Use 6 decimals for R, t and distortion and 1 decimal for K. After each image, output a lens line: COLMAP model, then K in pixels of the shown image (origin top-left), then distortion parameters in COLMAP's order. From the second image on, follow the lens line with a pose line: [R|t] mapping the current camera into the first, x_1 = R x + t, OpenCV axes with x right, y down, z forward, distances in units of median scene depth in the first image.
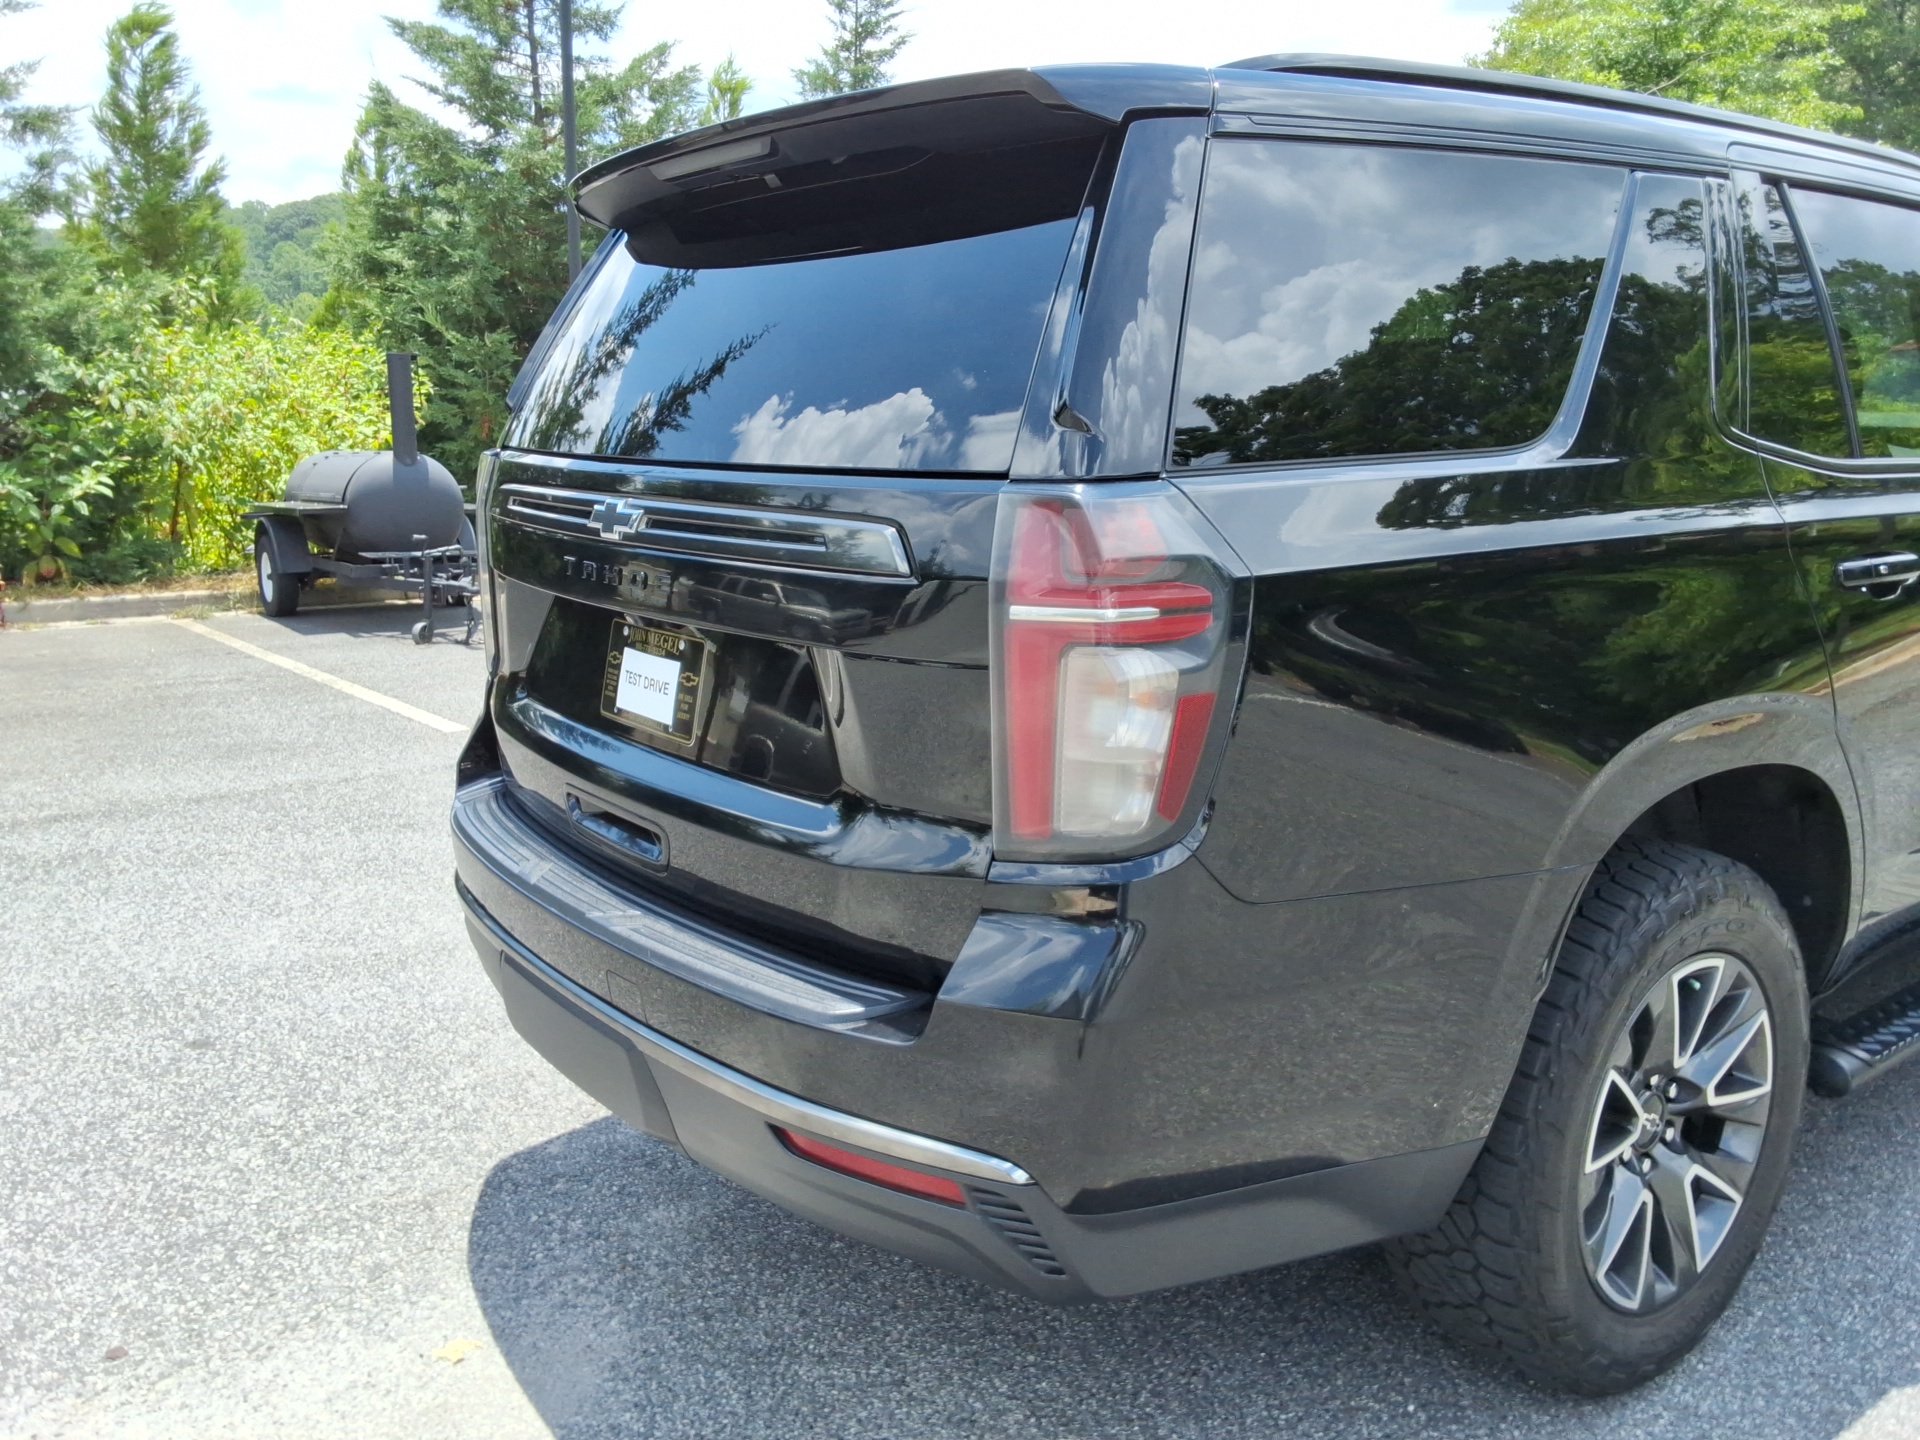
lens RADIAL K [[1532.3, 0, 1000.1], [0, 1532.3, 737.7], [0, 0, 1]] dist [0.067955, -0.105628]
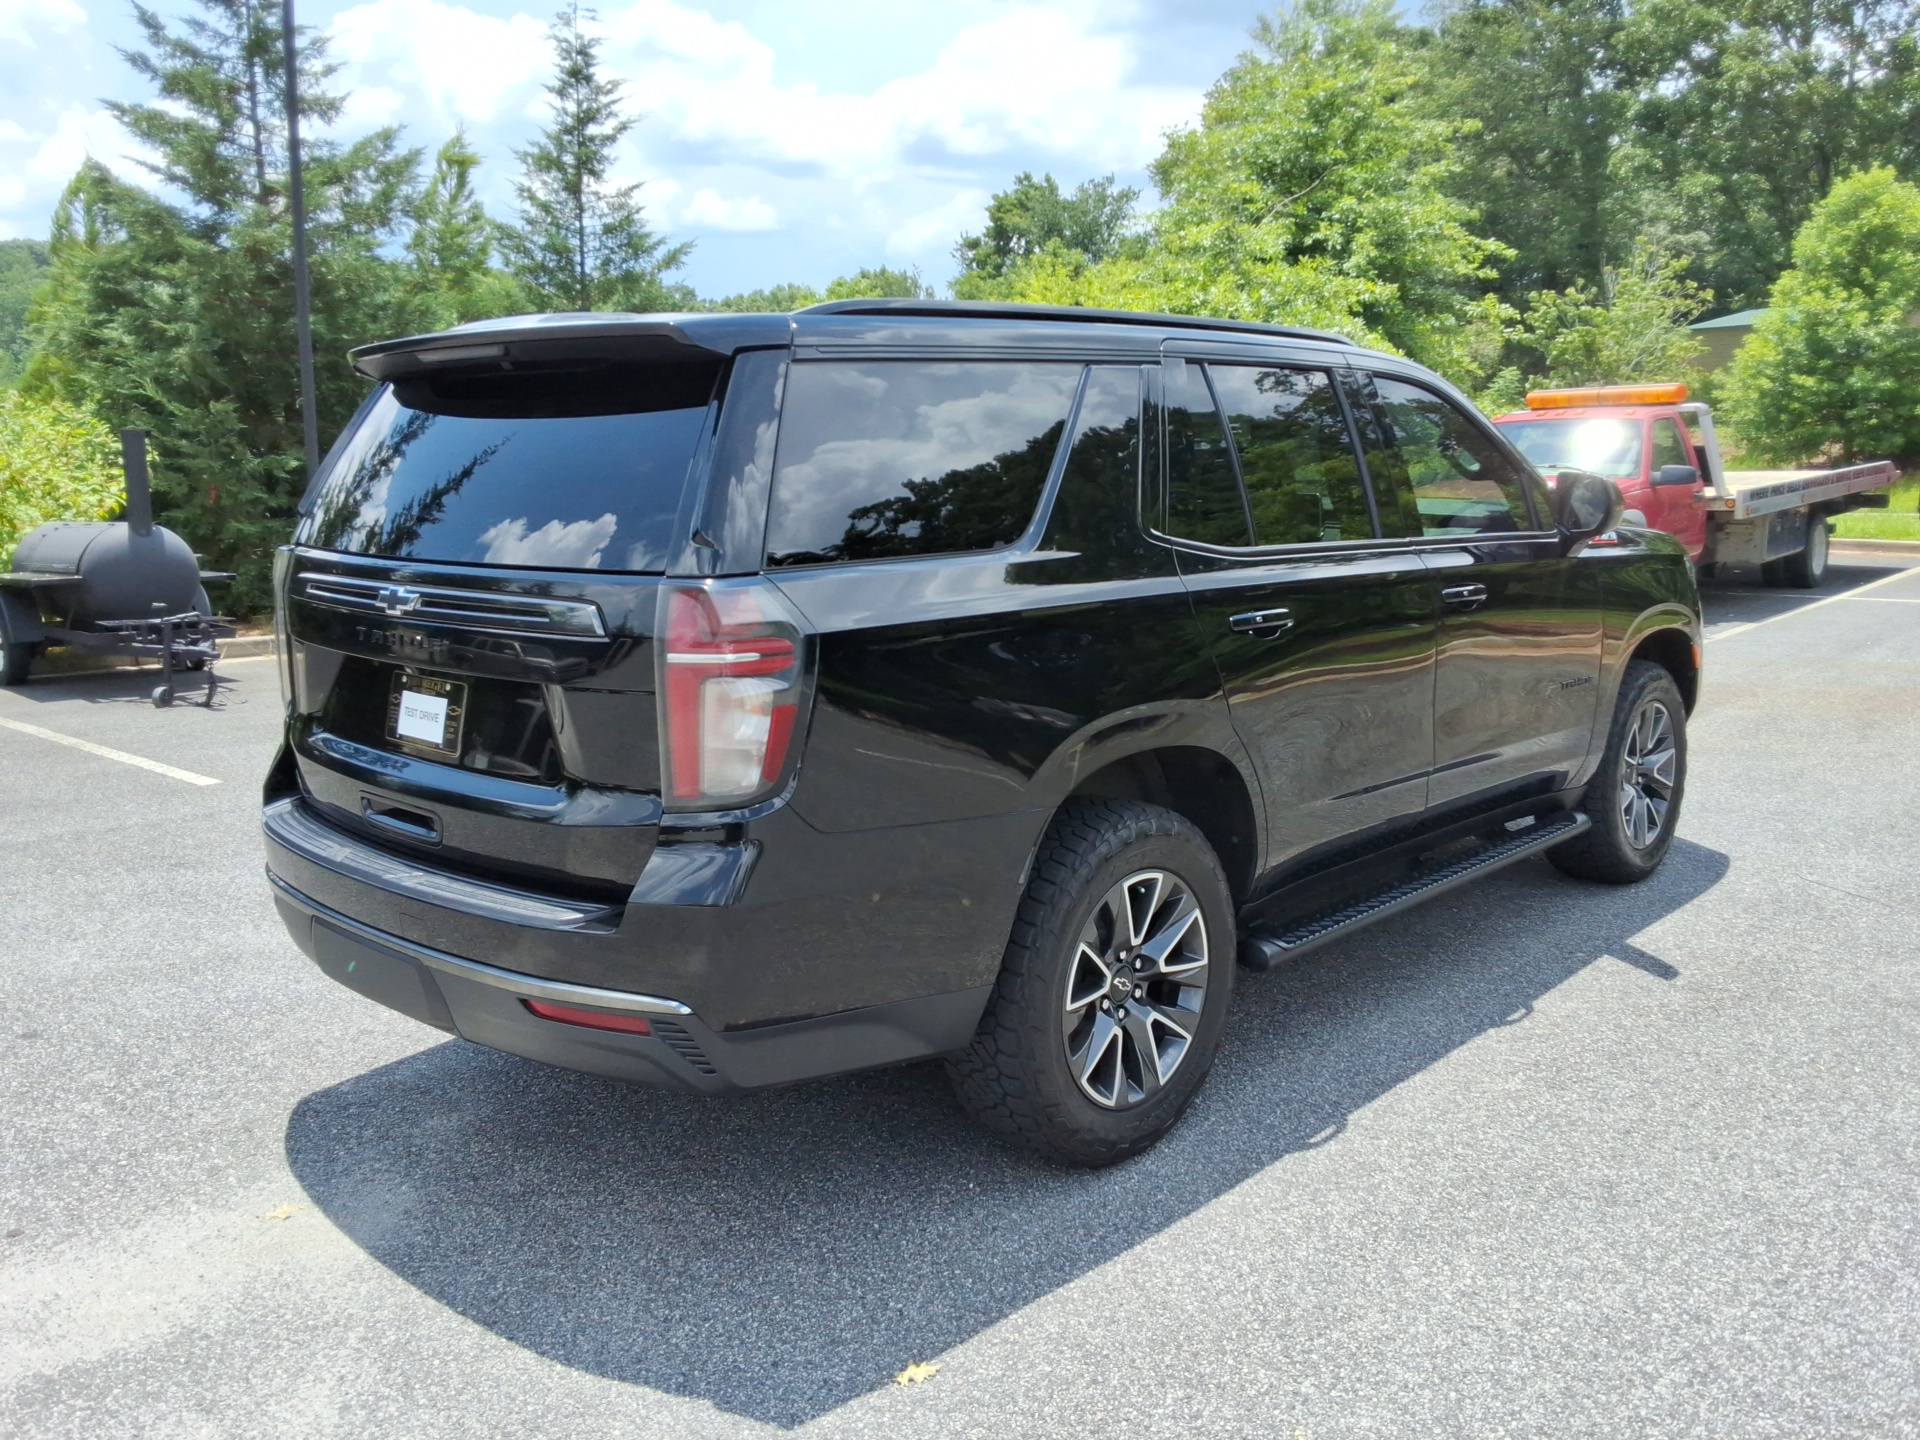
lens RADIAL K [[1532.3, 0, 981.2], [0, 1532.3, 721.7], [0, 0, 1]] dist [0.067955, -0.105628]
pose [[0.988377, -0.029761, 0.149082, 0.056086], [0.036148, 0.998533, -0.040318, 0.039244], [-0.147663, 0.045238, 0.988003, -0.404439]]
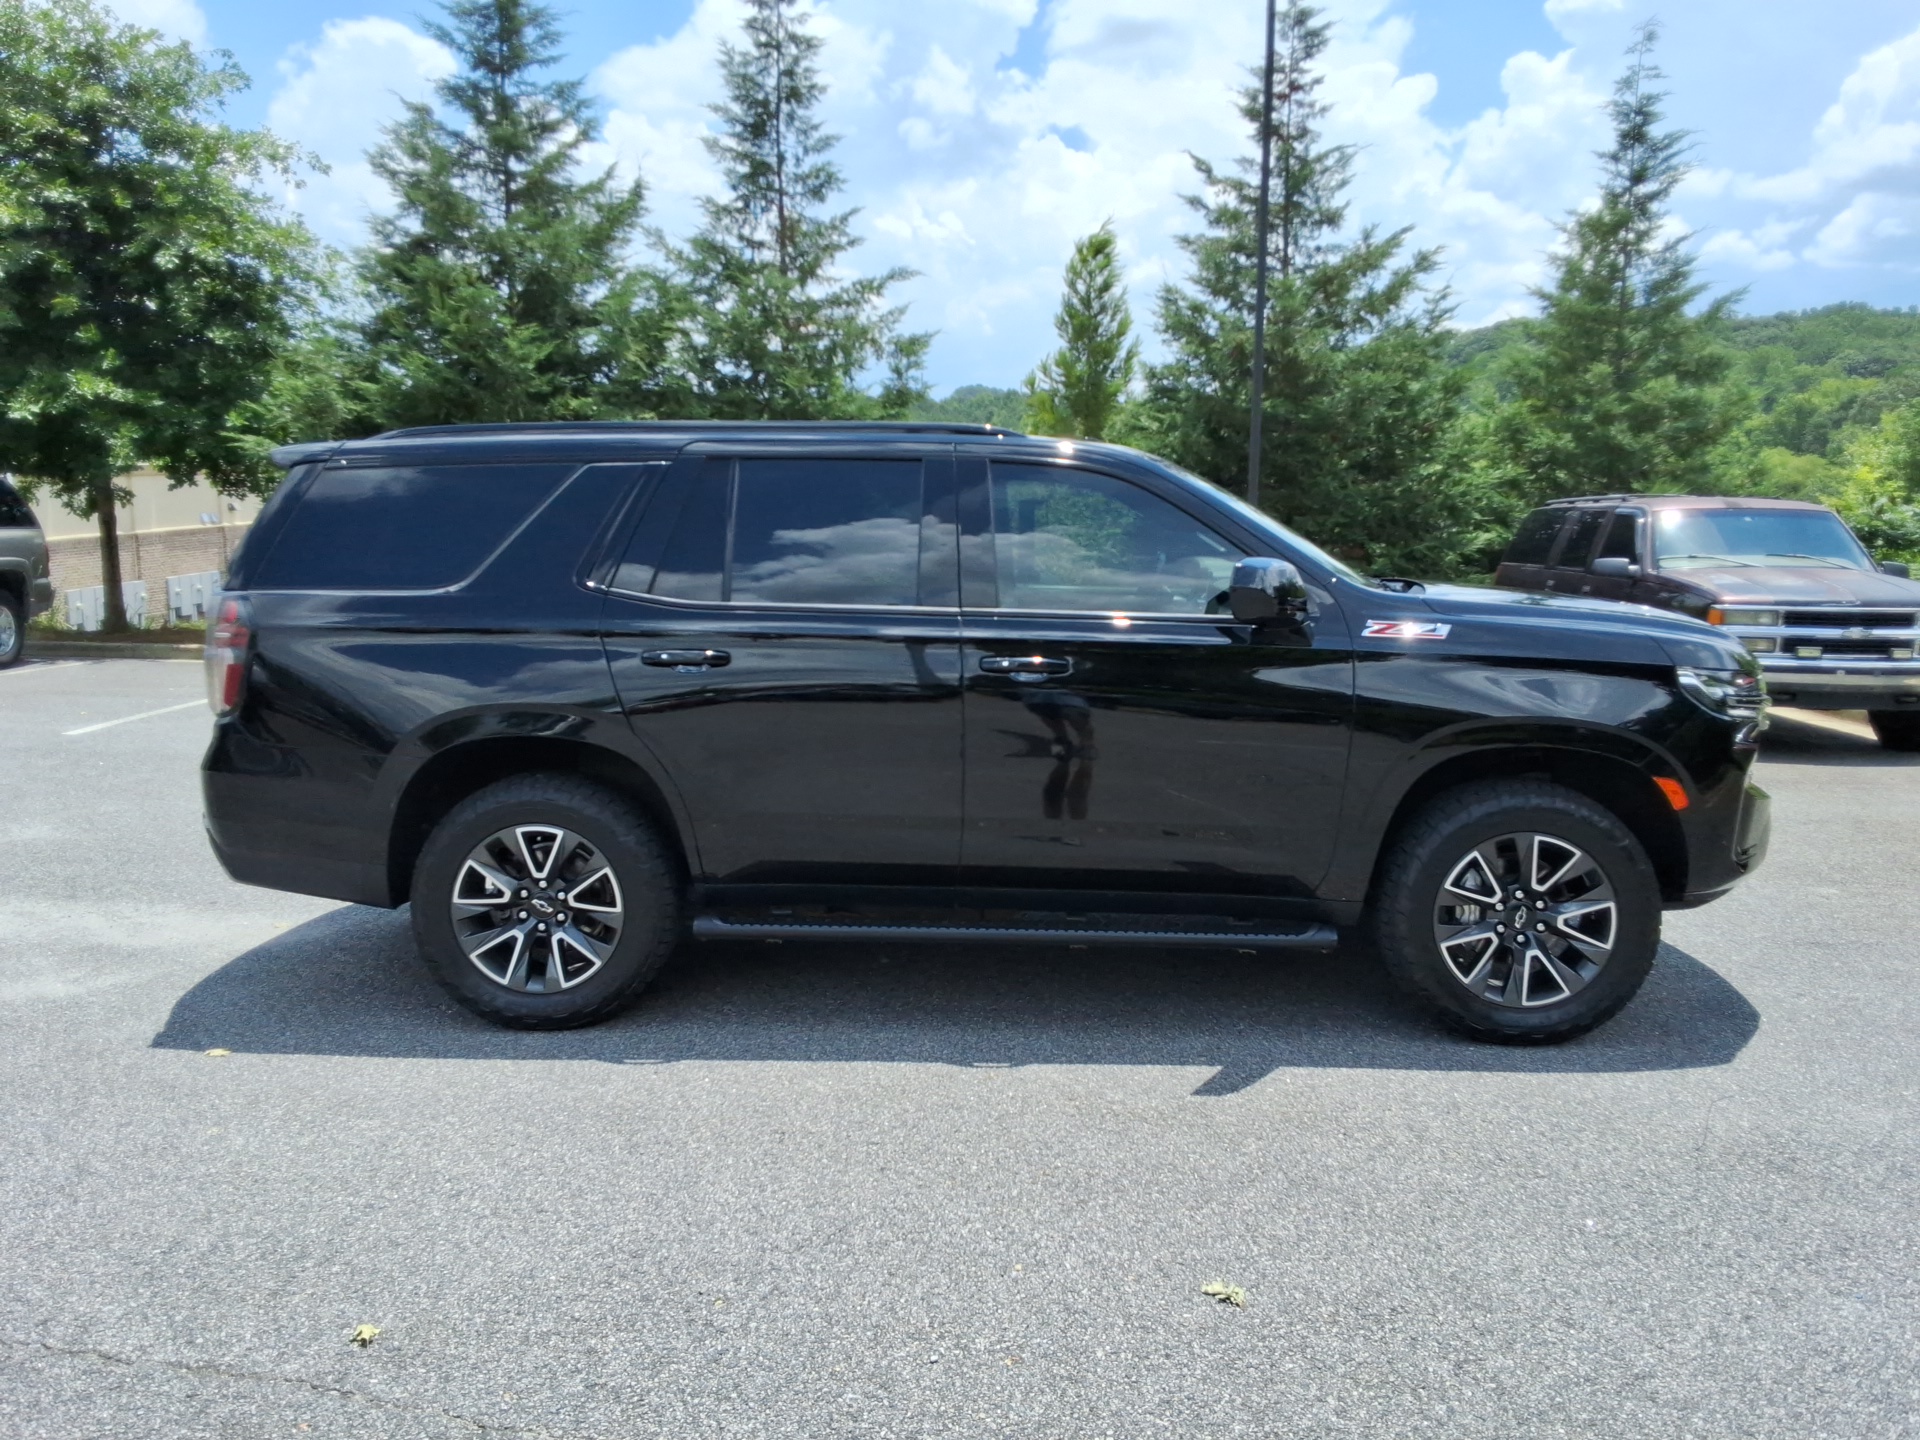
lens RADIAL K [[1532.3, 0, 960.6], [0, 1532.3, 708.3], [0, 0, 1]] dist [0.067955, -0.105628]
pose [[0.754456, 0.080537, -0.651391, 1.878568], [-0.138203, 0.989686, -0.037706, -0.017425], [0.641636, 0.118472, 0.757805, -0.228642]]
